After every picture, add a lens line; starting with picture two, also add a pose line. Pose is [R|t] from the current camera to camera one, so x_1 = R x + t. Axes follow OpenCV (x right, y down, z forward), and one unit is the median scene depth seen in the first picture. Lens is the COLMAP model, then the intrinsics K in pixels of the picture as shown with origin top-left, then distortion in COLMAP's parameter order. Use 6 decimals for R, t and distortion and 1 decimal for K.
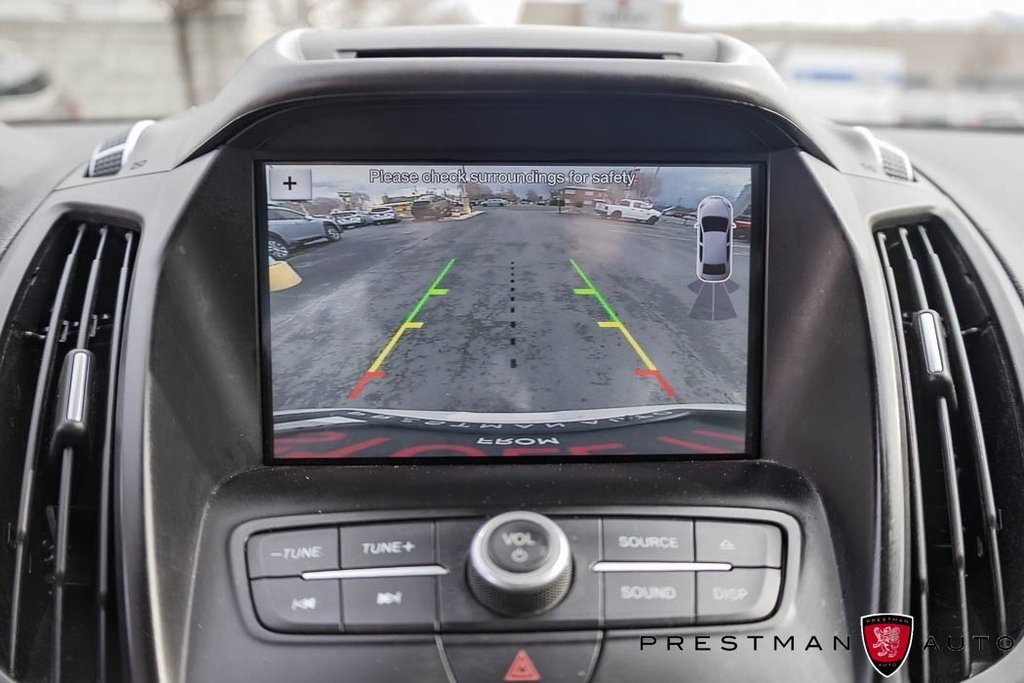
lens RADIAL K [[817.2, 0, 543.1], [0, 817.2, 332.6], [0, 0, 1]] dist [-0.028784, 0.006050]
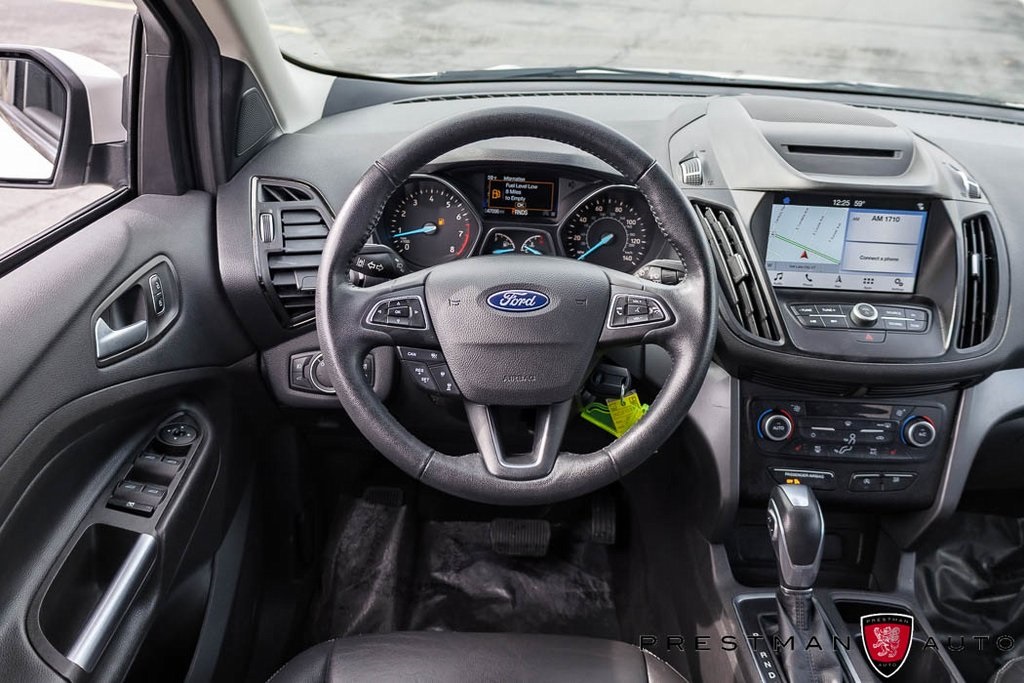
lens RADIAL K [[902.4, 0, 527.0], [0, 902.4, 318.7], [0, 0, 1]] dist [-0.002975, 0.003890]
pose [[0.997936, 0.057428, -0.028733, -1.449886], [-0.050941, 0.980405, 0.190294, -0.436407], [0.039098, -0.188438, 0.981306, -3.216336]]
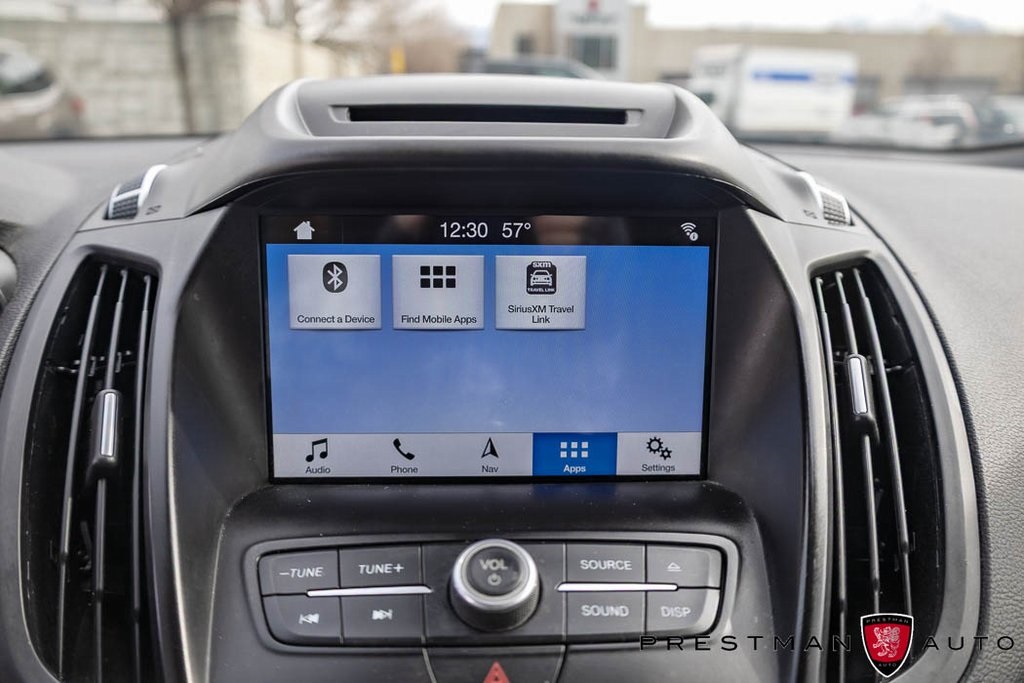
lens RADIAL K [[759.8, 0, 513.0], [0, 759.8, 347.3], [0, 0, 1]] dist [-0.031617, 0.009116]
pose [[0.999977, 0.006128, -0.002734, -0.001413], [-0.006008, 0.999096, 0.042087, -0.090921], [0.002990, -0.042070, 0.999110, -0.057378]]
